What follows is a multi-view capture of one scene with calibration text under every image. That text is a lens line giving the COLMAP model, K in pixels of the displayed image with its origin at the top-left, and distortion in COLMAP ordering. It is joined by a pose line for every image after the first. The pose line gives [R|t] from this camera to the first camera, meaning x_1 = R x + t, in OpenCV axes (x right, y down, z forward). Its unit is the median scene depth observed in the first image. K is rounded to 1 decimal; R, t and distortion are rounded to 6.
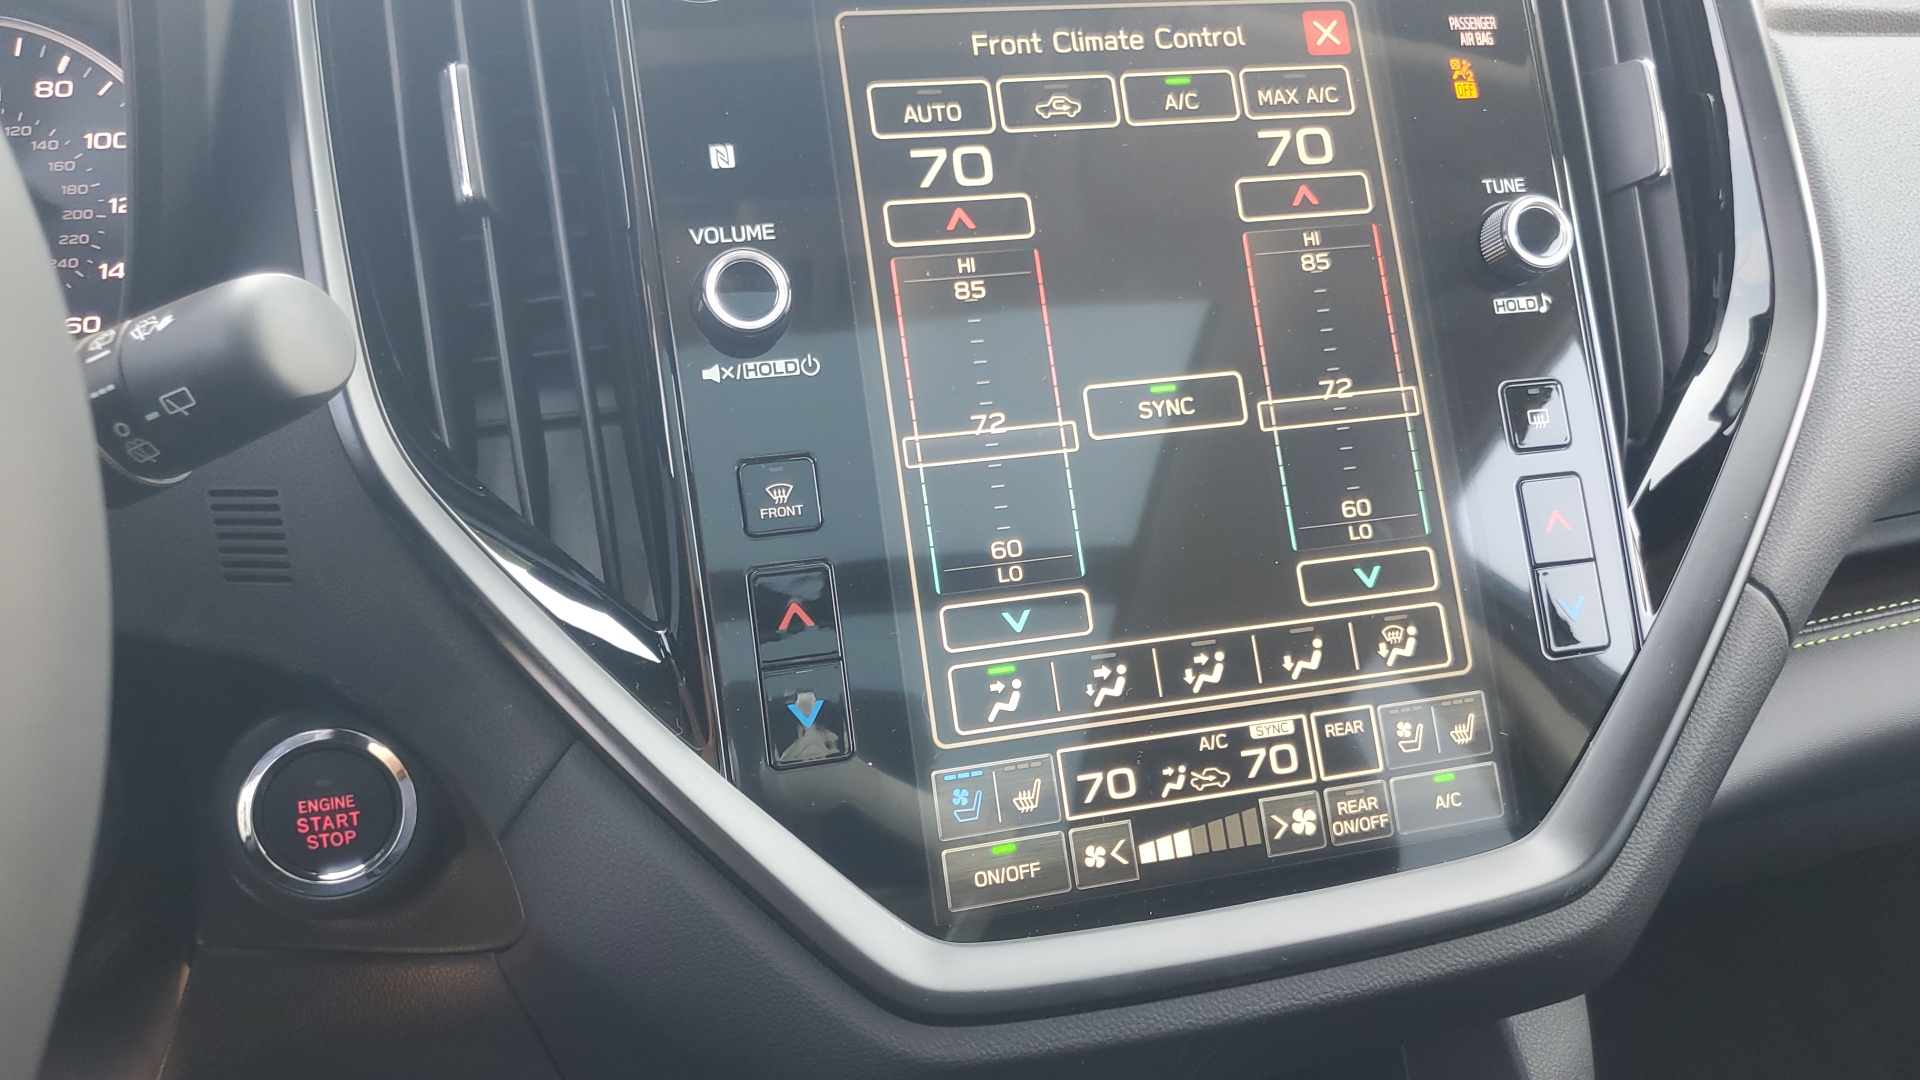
lens RADIAL K [[1482.3, 0, 953.2], [0, 1482.3, 529.3], [0, 0, 1]] dist [0.051171, -0.161820]
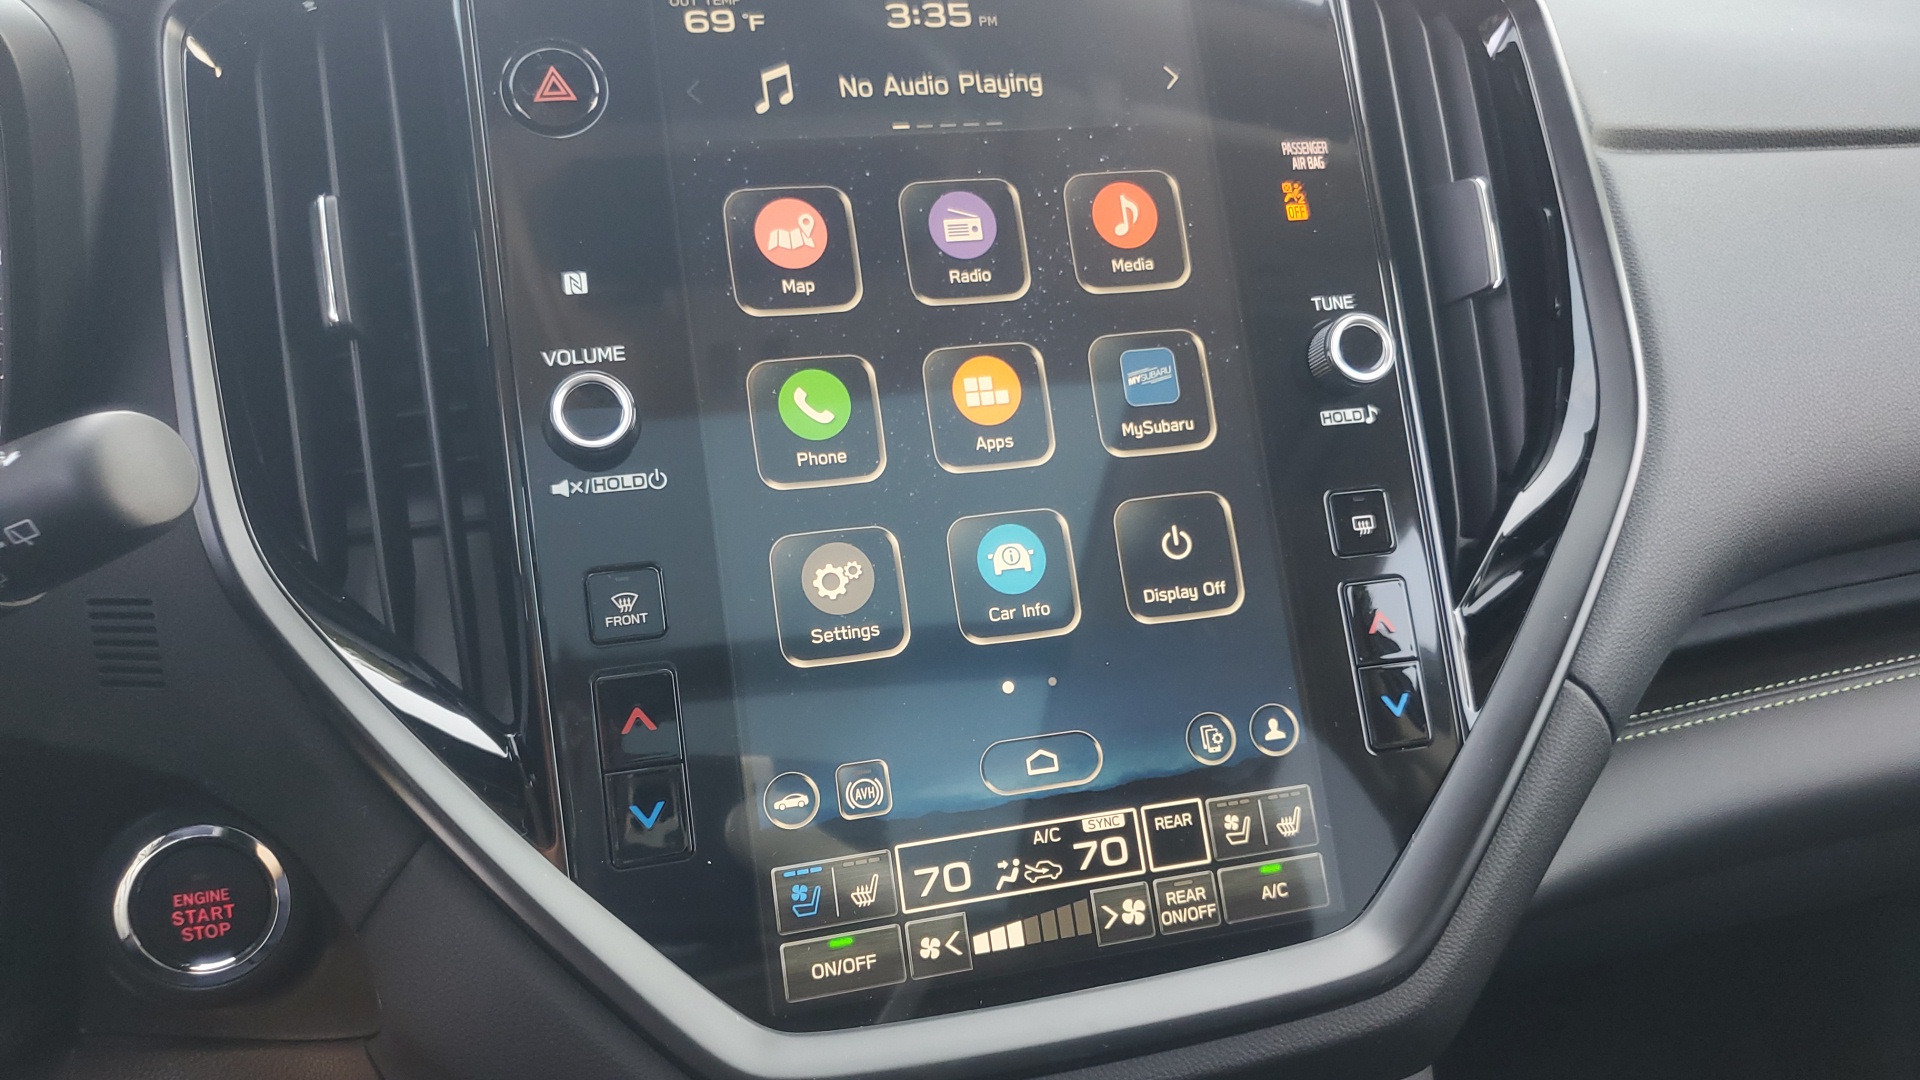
lens RADIAL K [[1483.1, 0, 960.0], [0, 1483.1, 540.0], [0, 0, 1]] dist [0.060359, -0.180616]
pose [[0.999904, -0.002013, 0.013696, 0.100227], [0.002406, 0.999585, -0.028700, -0.035842], [-0.013632, 0.028730, 0.999494, -0.054702]]
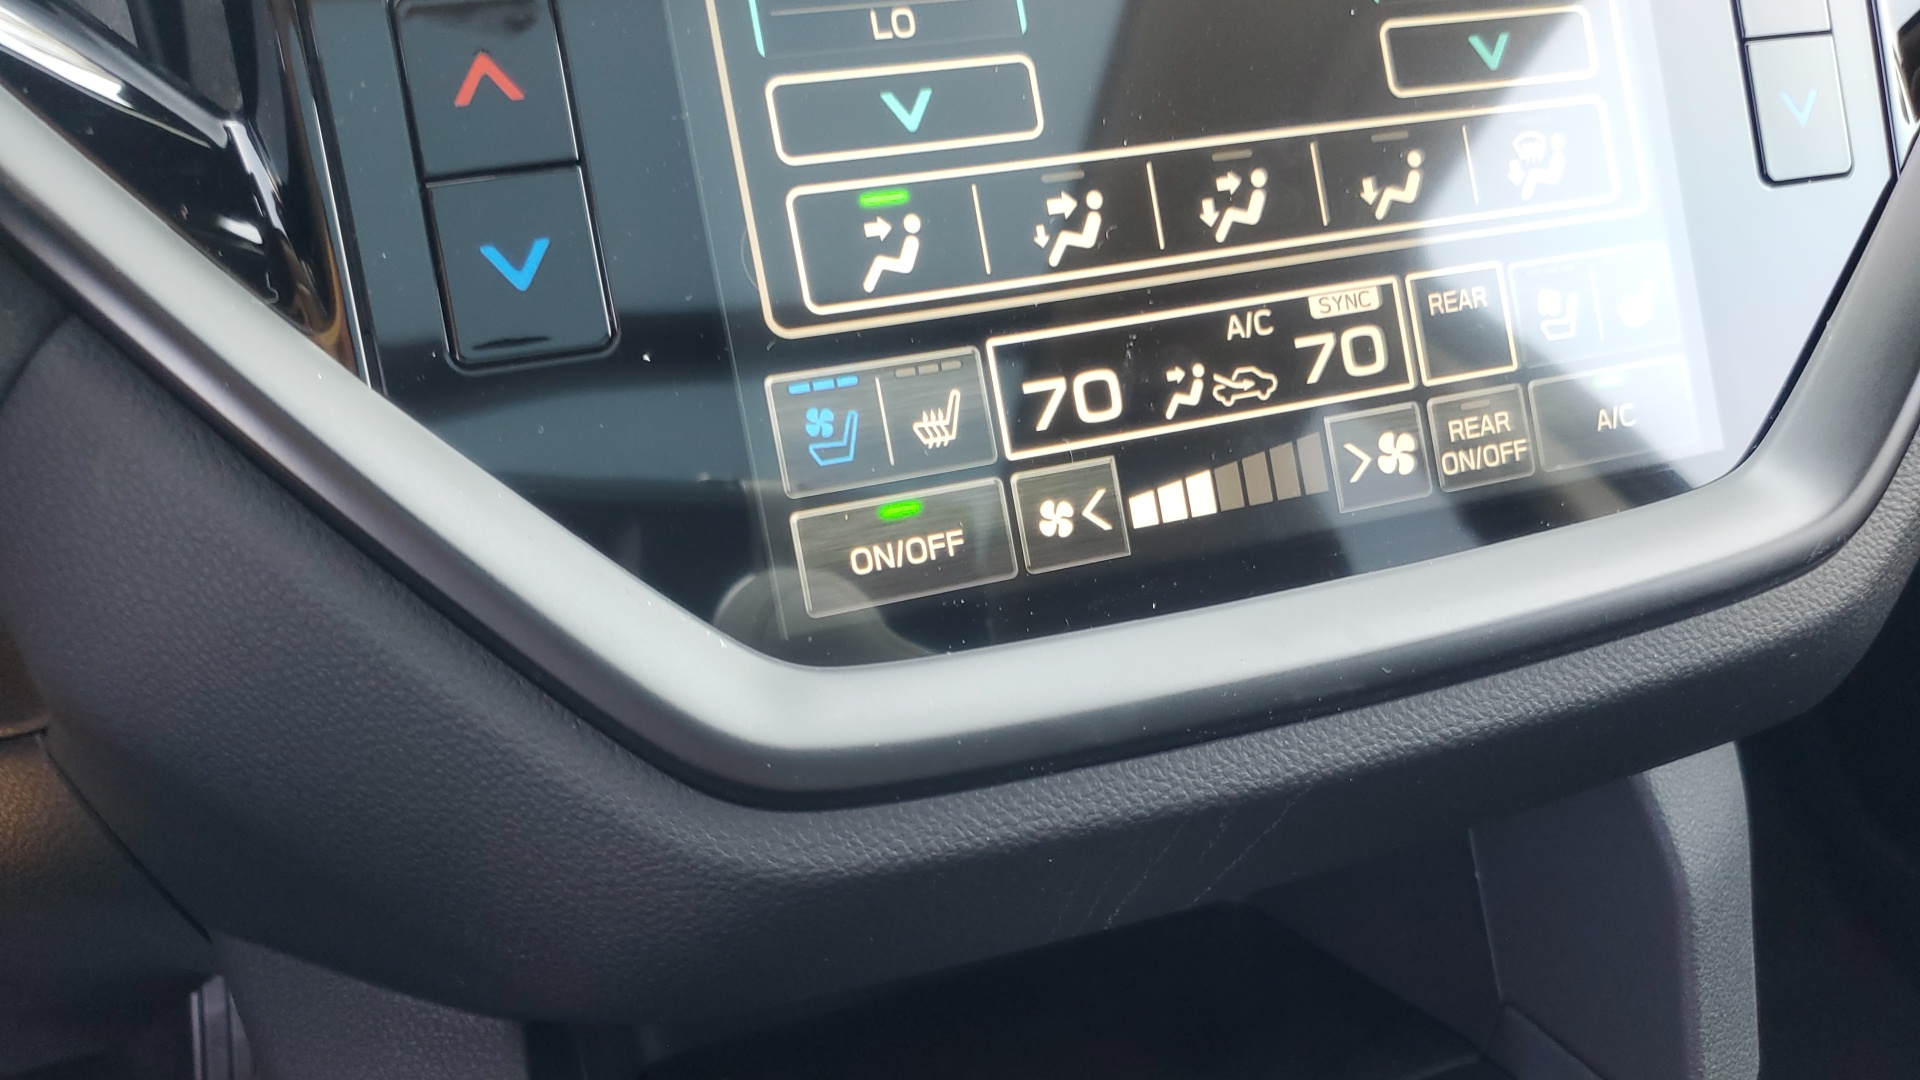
lens RADIAL K [[1335.1, 0, 935.6], [0, 1335.1, 541.5], [0, 0, 1]] dist [0.003185, -0.001109]
pose [[0.998615, -0.039537, 0.034715, 0.028556], [0.033699, 0.987326, 0.155086, 0.142146], [-0.040406, -0.153702, 0.987291, 0.468123]]
